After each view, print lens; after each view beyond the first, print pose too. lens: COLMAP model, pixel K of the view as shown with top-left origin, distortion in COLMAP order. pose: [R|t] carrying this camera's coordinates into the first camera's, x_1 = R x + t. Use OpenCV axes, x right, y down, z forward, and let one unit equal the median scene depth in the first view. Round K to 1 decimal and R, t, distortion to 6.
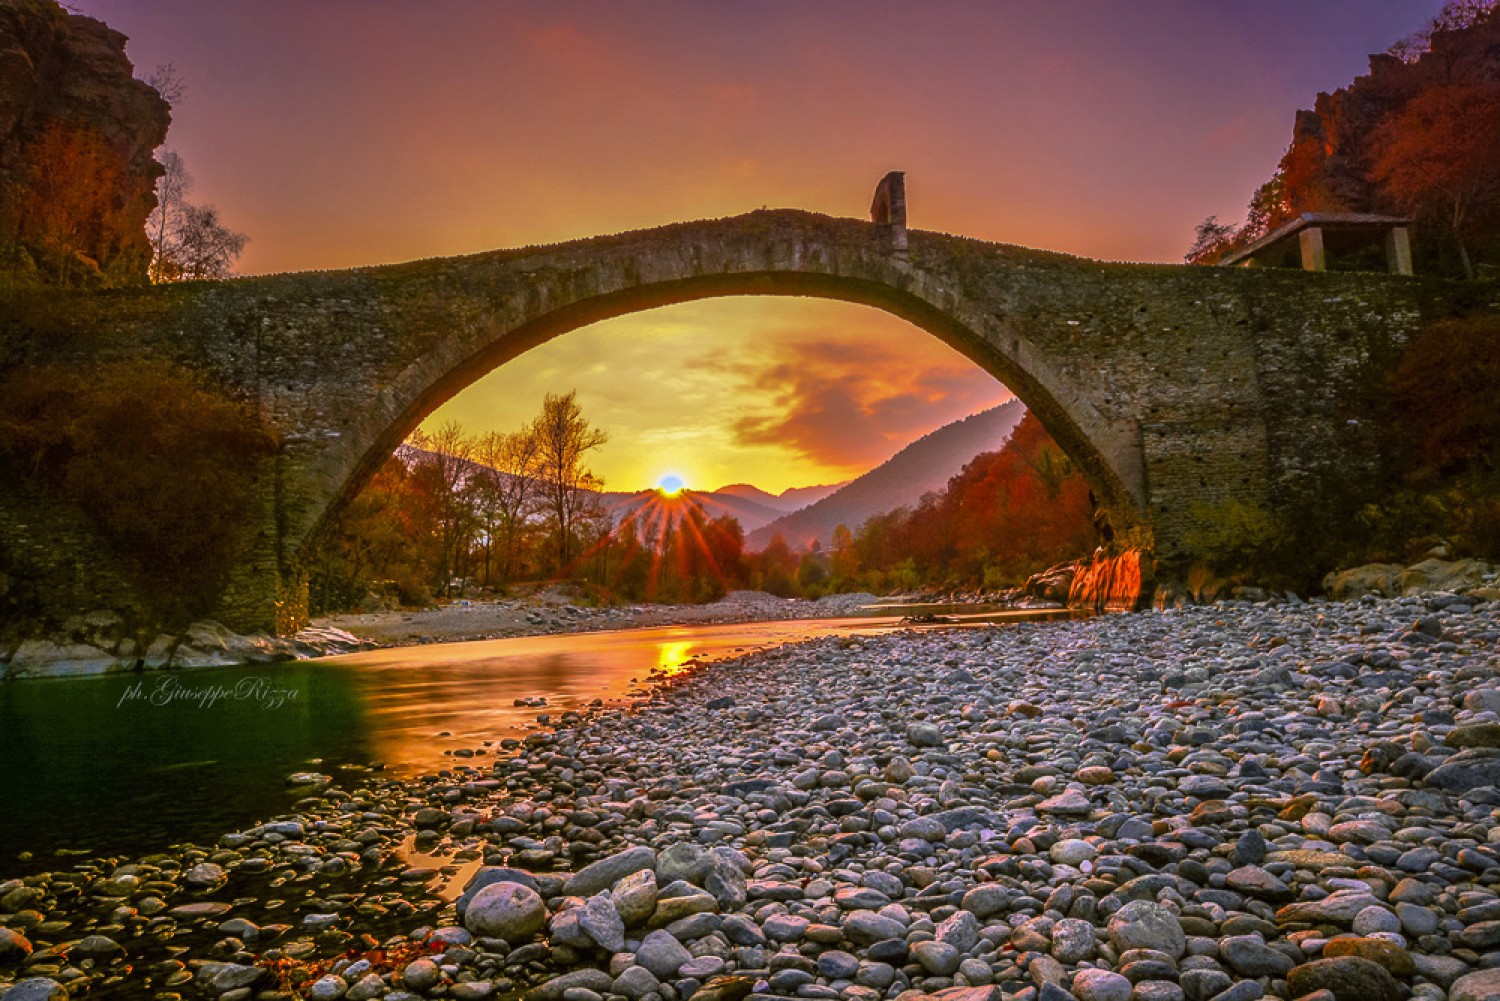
lens RADIAL K [[940.3, 0, 750.0], [0, 940.3, 500.5], [0, 0, 1]] dist [-0.022344, 0.001476]
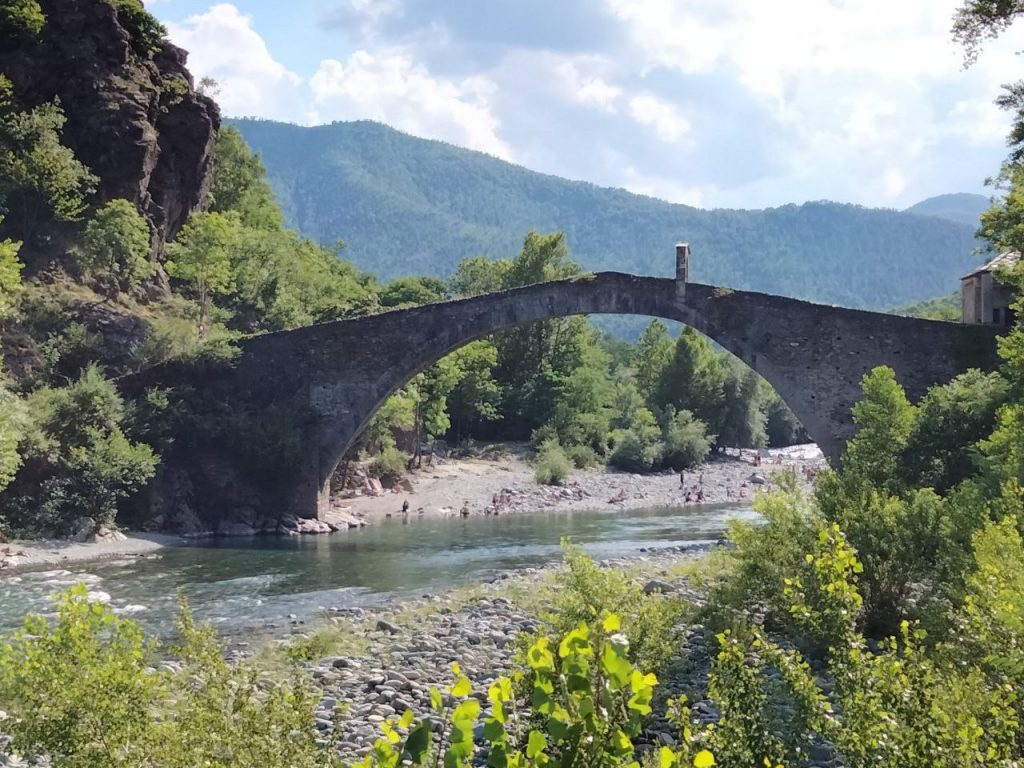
lens RADIAL K [[1783.7, 0, 512.0], [0, 1783.7, 384.0], [0, 0, 1]] dist [0.000134, -0.049728]
pose [[0.958386, 0.047301, -0.281529, 0.735356], [-0.014765, 0.993071, 0.116587, -0.463698], [0.285093, -0.107578, 0.952444, -1.933371]]
